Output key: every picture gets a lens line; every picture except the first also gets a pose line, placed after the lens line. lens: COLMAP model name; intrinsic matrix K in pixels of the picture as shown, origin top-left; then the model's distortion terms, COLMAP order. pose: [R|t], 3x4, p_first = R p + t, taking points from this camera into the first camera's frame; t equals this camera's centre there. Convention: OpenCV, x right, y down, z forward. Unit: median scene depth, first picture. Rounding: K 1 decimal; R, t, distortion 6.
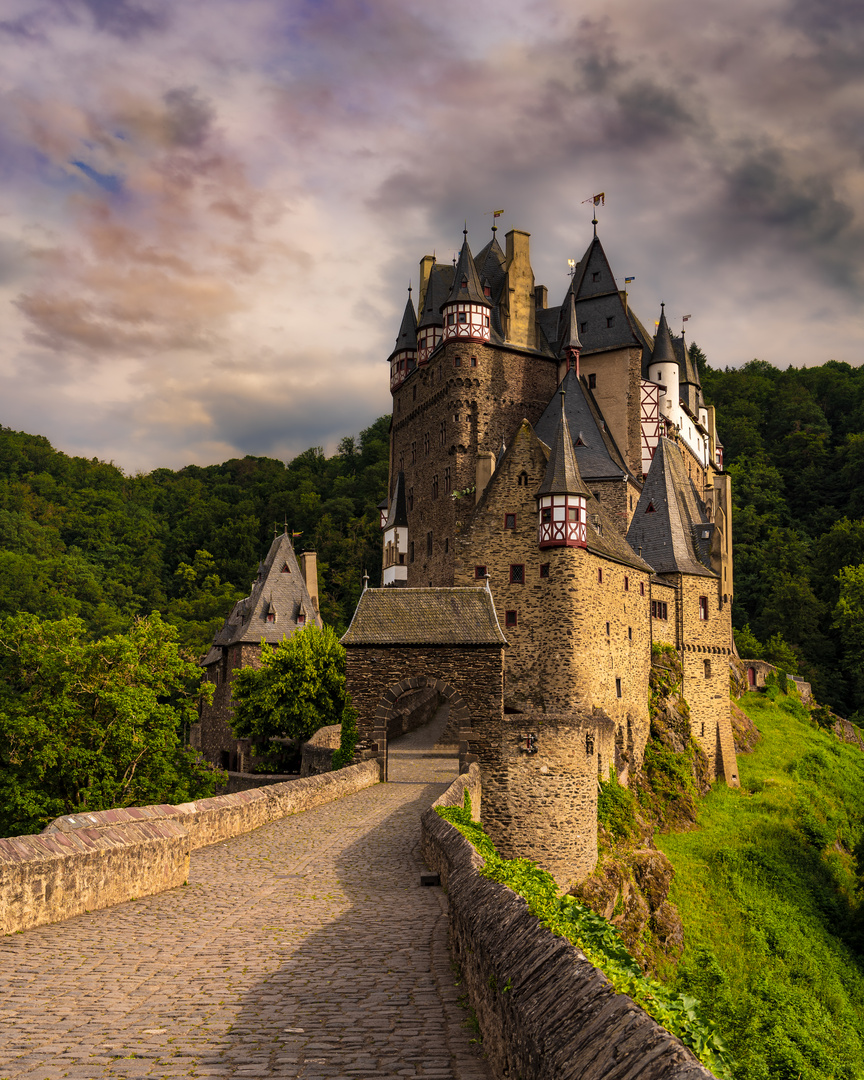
lens RADIAL K [[1319.7, 0, 437.9], [0, 1319.7, 533.8], [0, 0, 1]] dist [-0.025519, 0.000000]
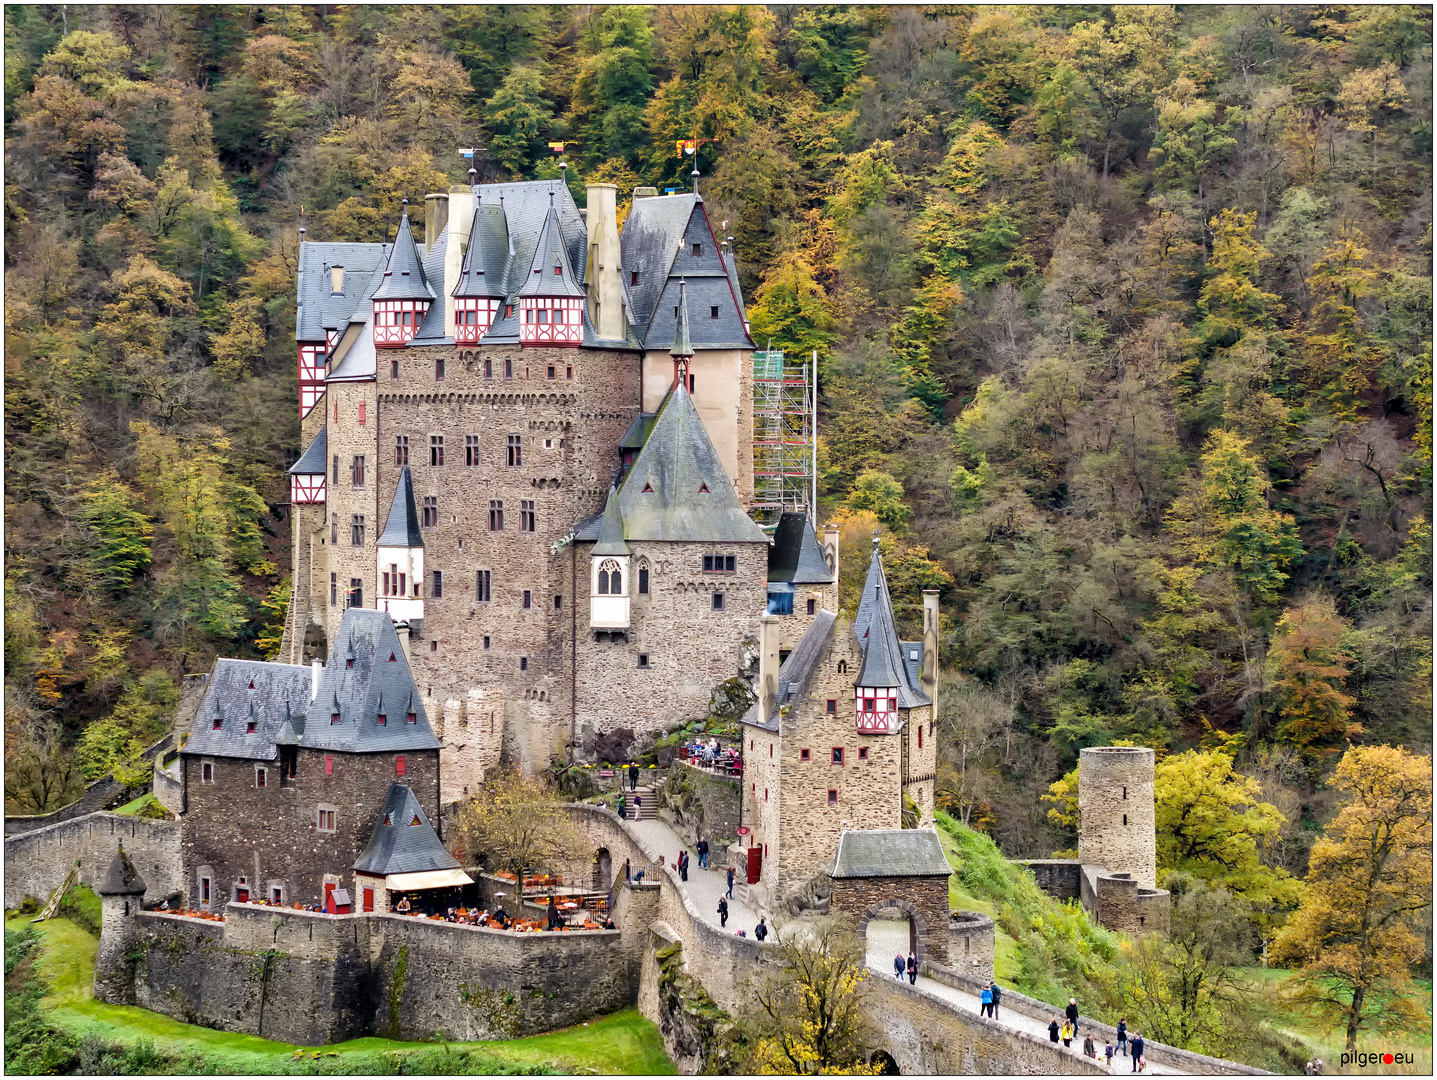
lens RADIAL K [[3982.1, 0, 722.2], [0, 3982.1, 539.9], [0, 0, 1]] dist [0.168461, 0.000000]
pose [[0.902738, -0.018472, 0.429794, -0.927794], [-0.065872, 0.981360, 0.180535, -0.472850], [-0.425118, -0.191287, 0.884694, -1.189183]]
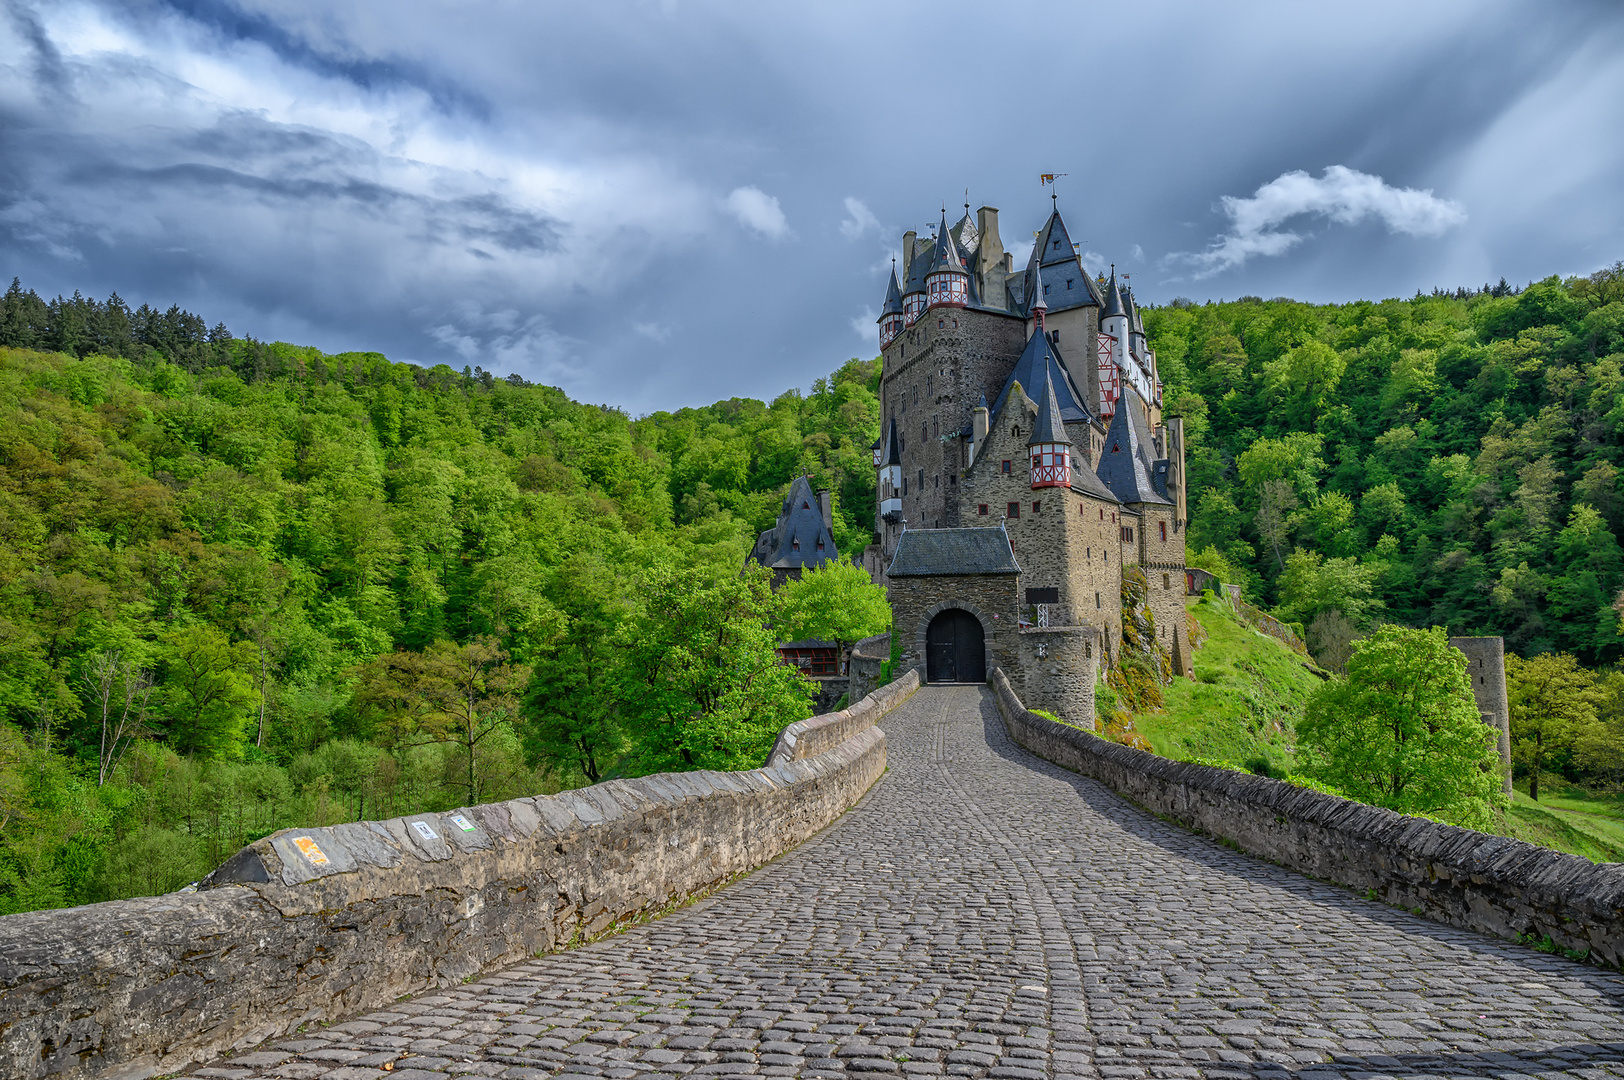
lens RADIAL K [[1159.5, 0, 855.8], [0, 1159.5, 548.7], [0, 0, 1]] dist [-0.001690, 0.000162]
pose [[0.999072, -0.027801, -0.032894, -0.032644], [0.030293, 0.996504, 0.077855, -0.013992], [0.030614, -0.078779, 0.996422, -0.046496]]
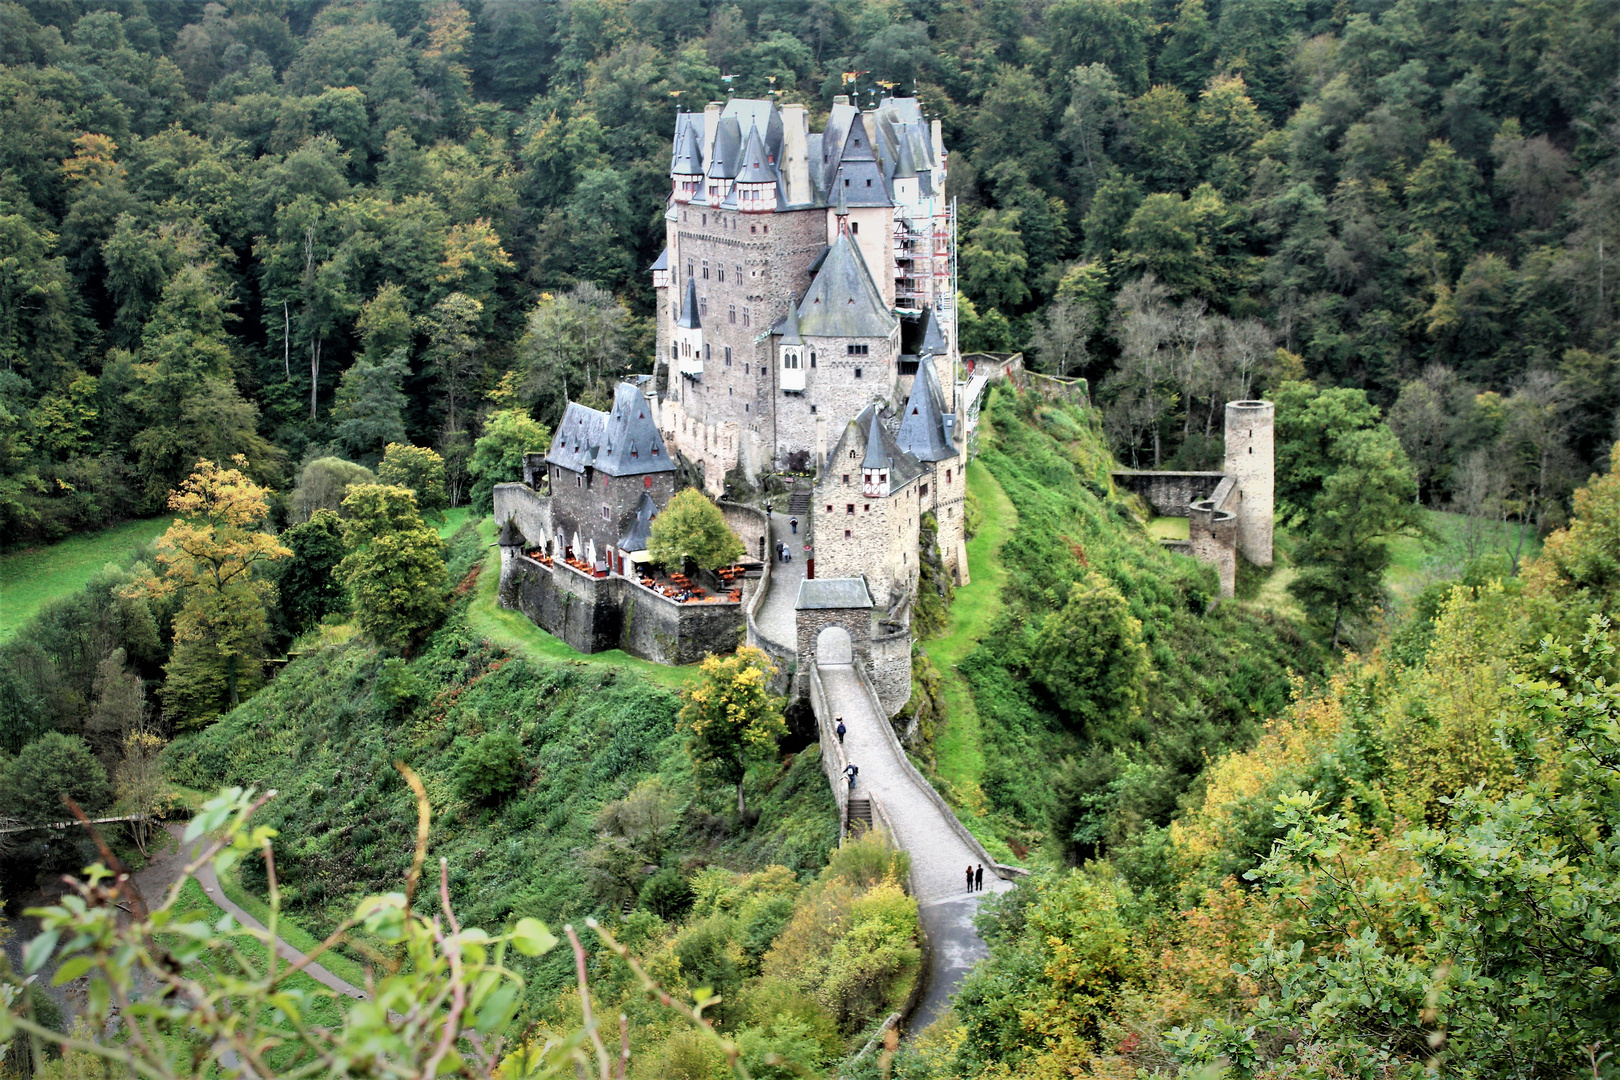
lens RADIAL K [[2423.5, 0, 798.5], [0, 2423.5, 542.9], [0, 0, 1]] dist [-0.081934, 0.000000]
pose [[0.984184, -0.073473, 0.161197, -0.339957], [0.006352, 0.923989, 0.382367, -0.743530], [-0.177037, -0.375295, 0.909841, -1.239121]]
